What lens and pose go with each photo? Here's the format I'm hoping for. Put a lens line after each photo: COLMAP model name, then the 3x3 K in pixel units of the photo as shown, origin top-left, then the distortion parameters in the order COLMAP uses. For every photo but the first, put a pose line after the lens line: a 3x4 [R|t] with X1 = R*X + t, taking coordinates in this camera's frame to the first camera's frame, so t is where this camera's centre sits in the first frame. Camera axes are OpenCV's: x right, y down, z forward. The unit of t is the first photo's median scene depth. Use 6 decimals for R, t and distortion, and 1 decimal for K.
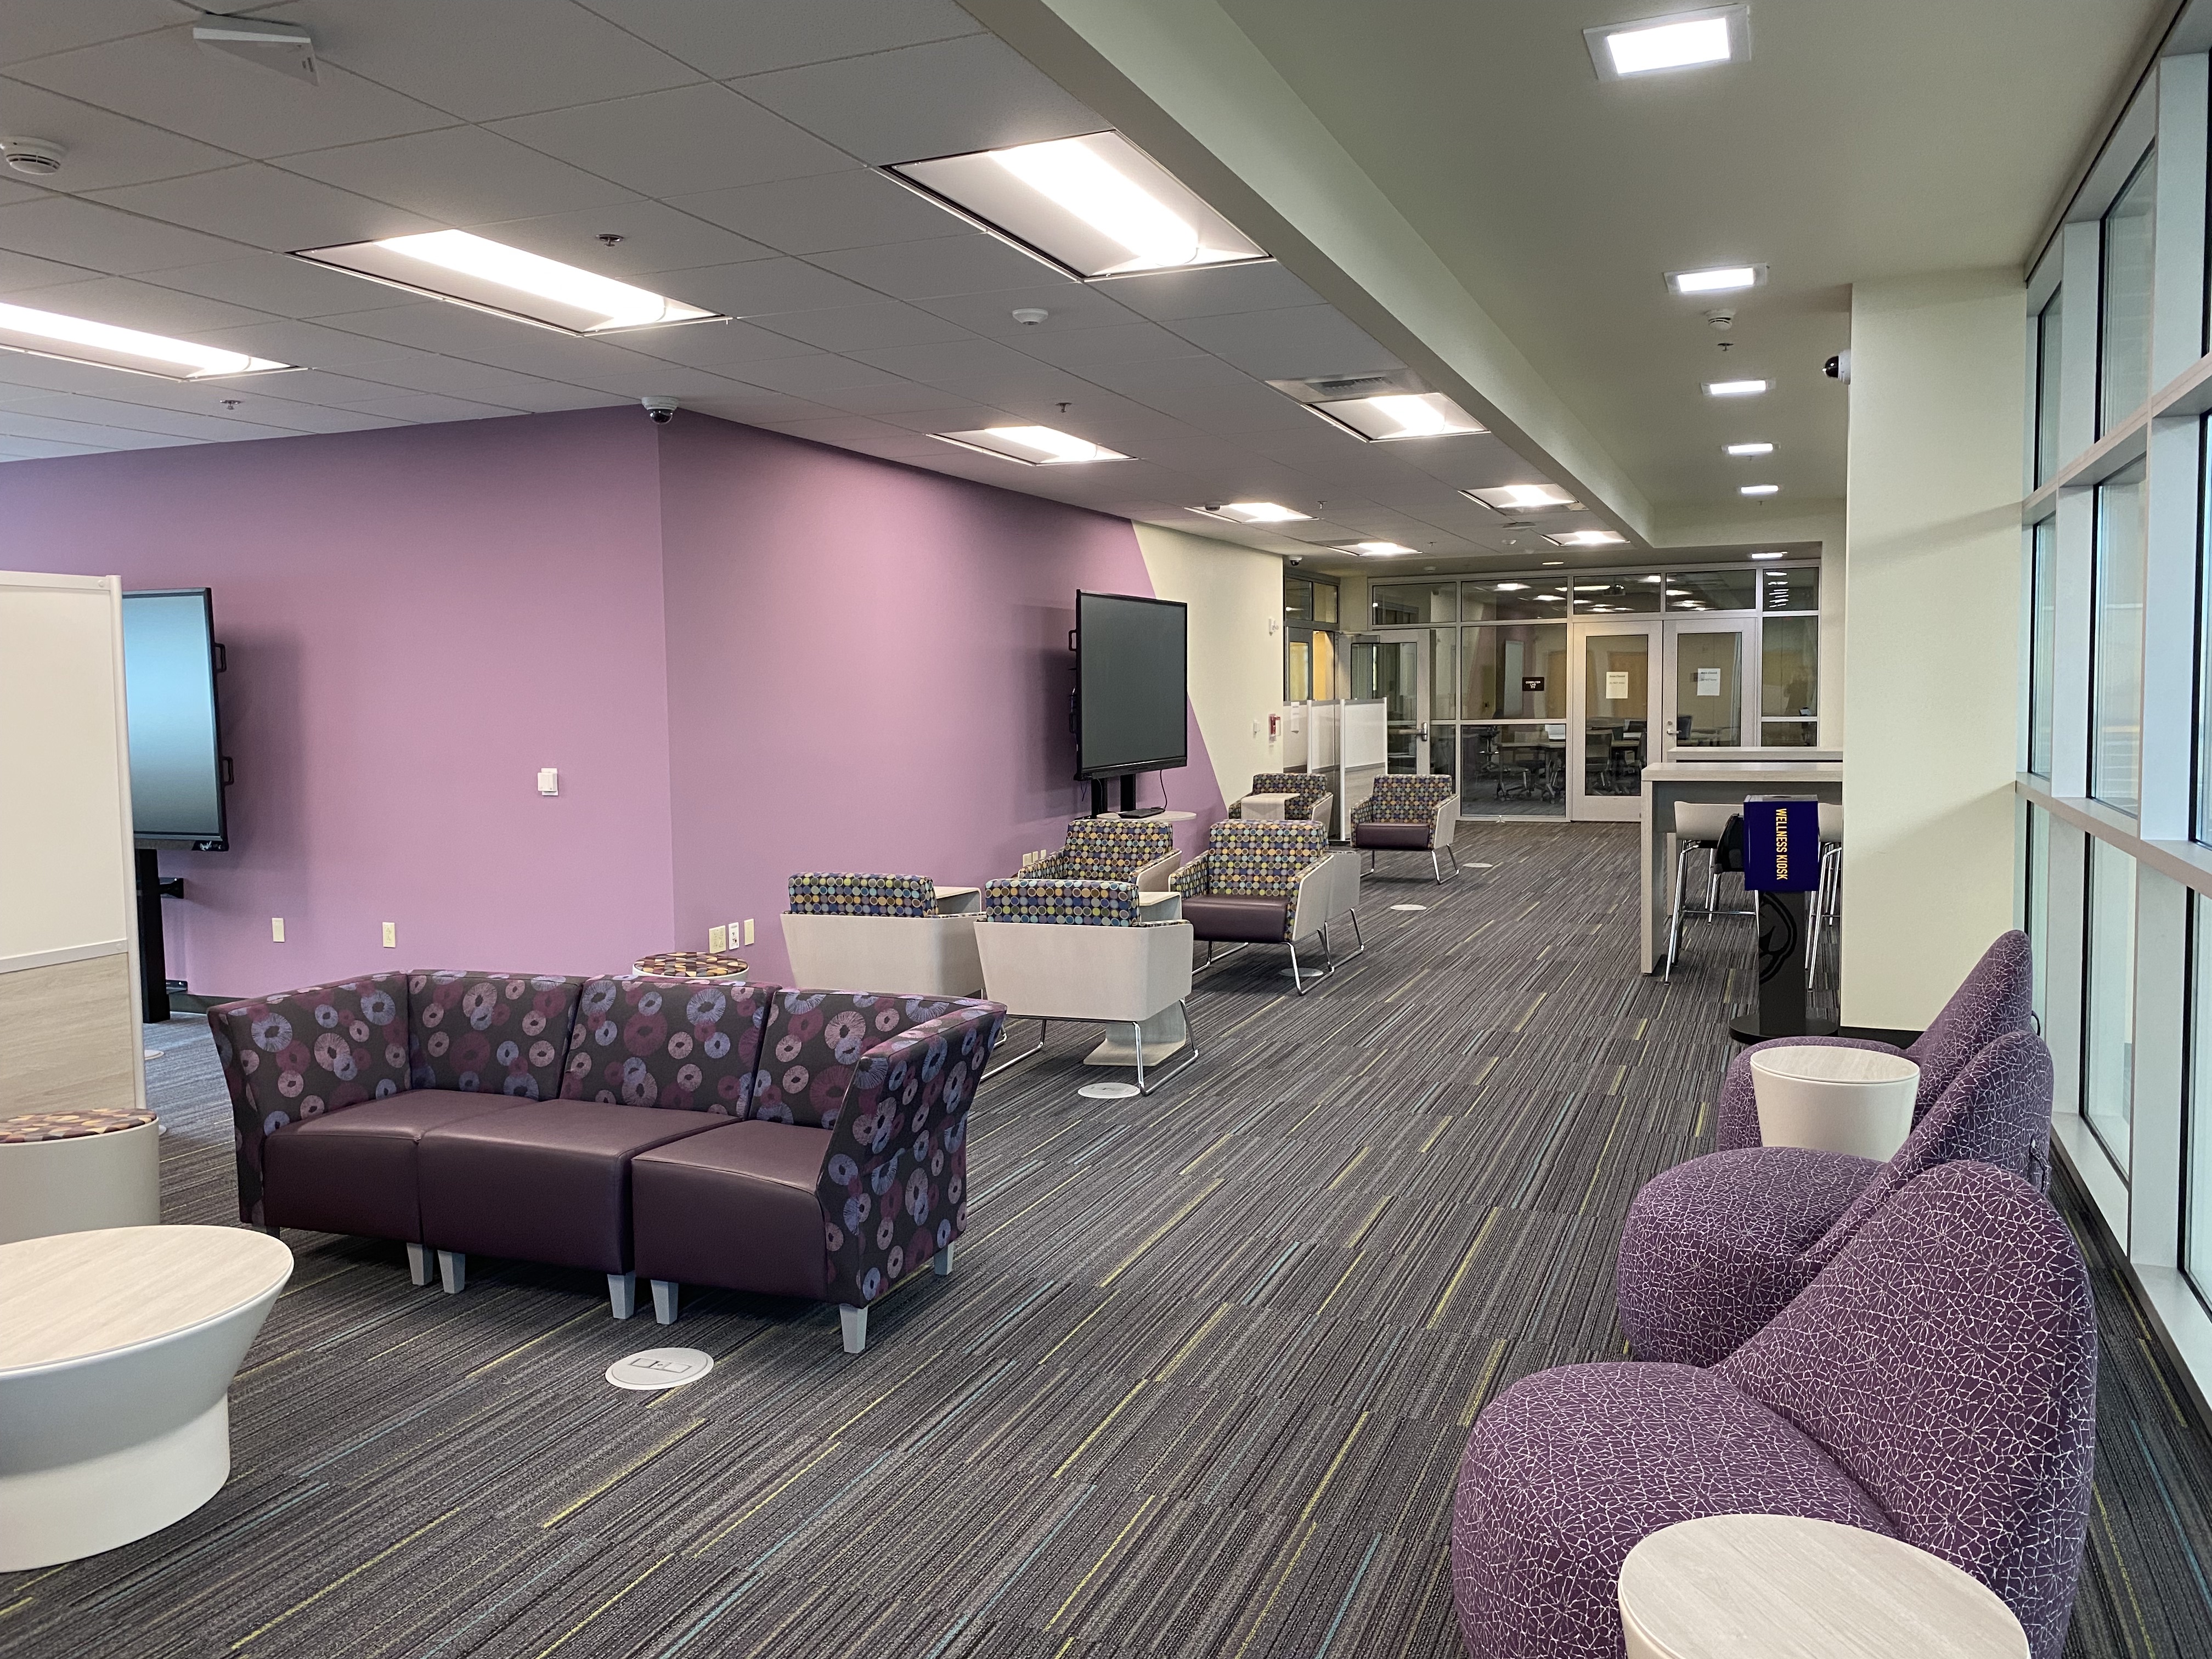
lens RADIAL K [[1672.9, 0, 1181.0], [0, 1672.9, 778.6], [0, 0, 1]] dist [0.005539, -0.020127]
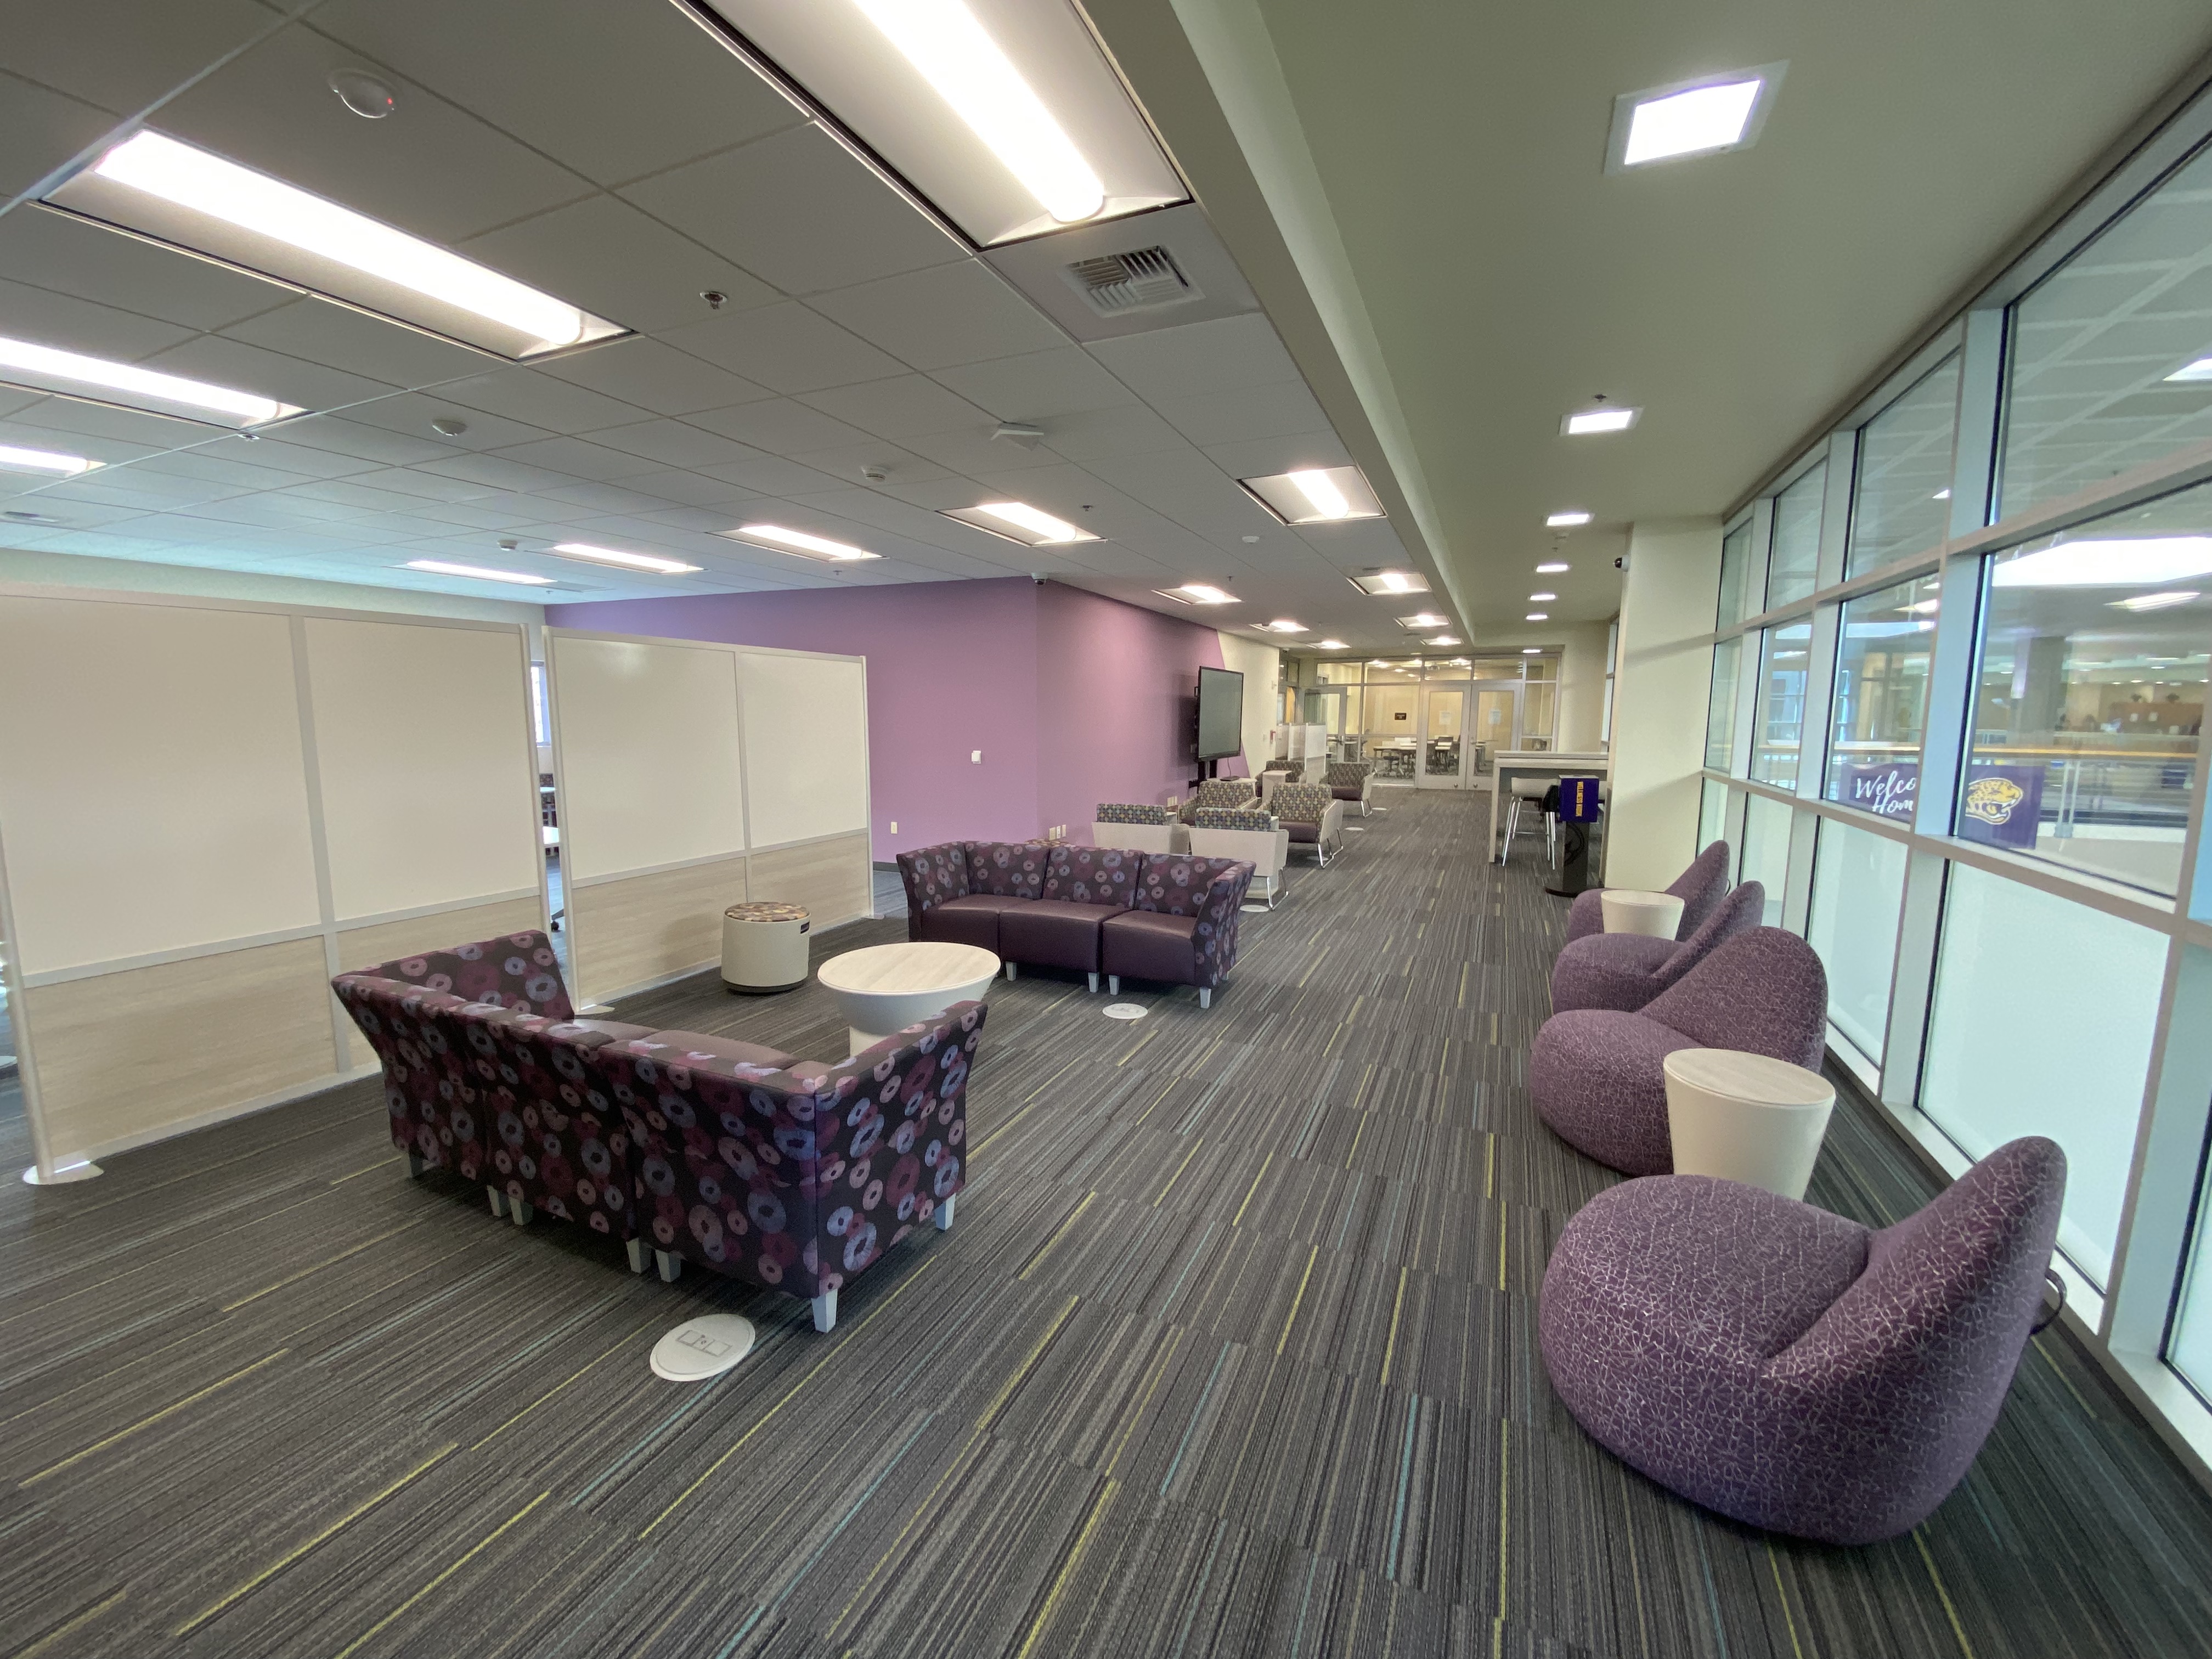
lens RADIAL K [[885.3, 0, 1112.3], [0, 885.3, 828.0], [0, 0, 1]] dist [-0.018950, -0.000561]
pose [[0.997766, 0.024293, -0.062232, -0.201928], [-0.019586, 0.996980, 0.075151, 0.006026], [0.063870, -0.073764, 0.995228, -0.156579]]
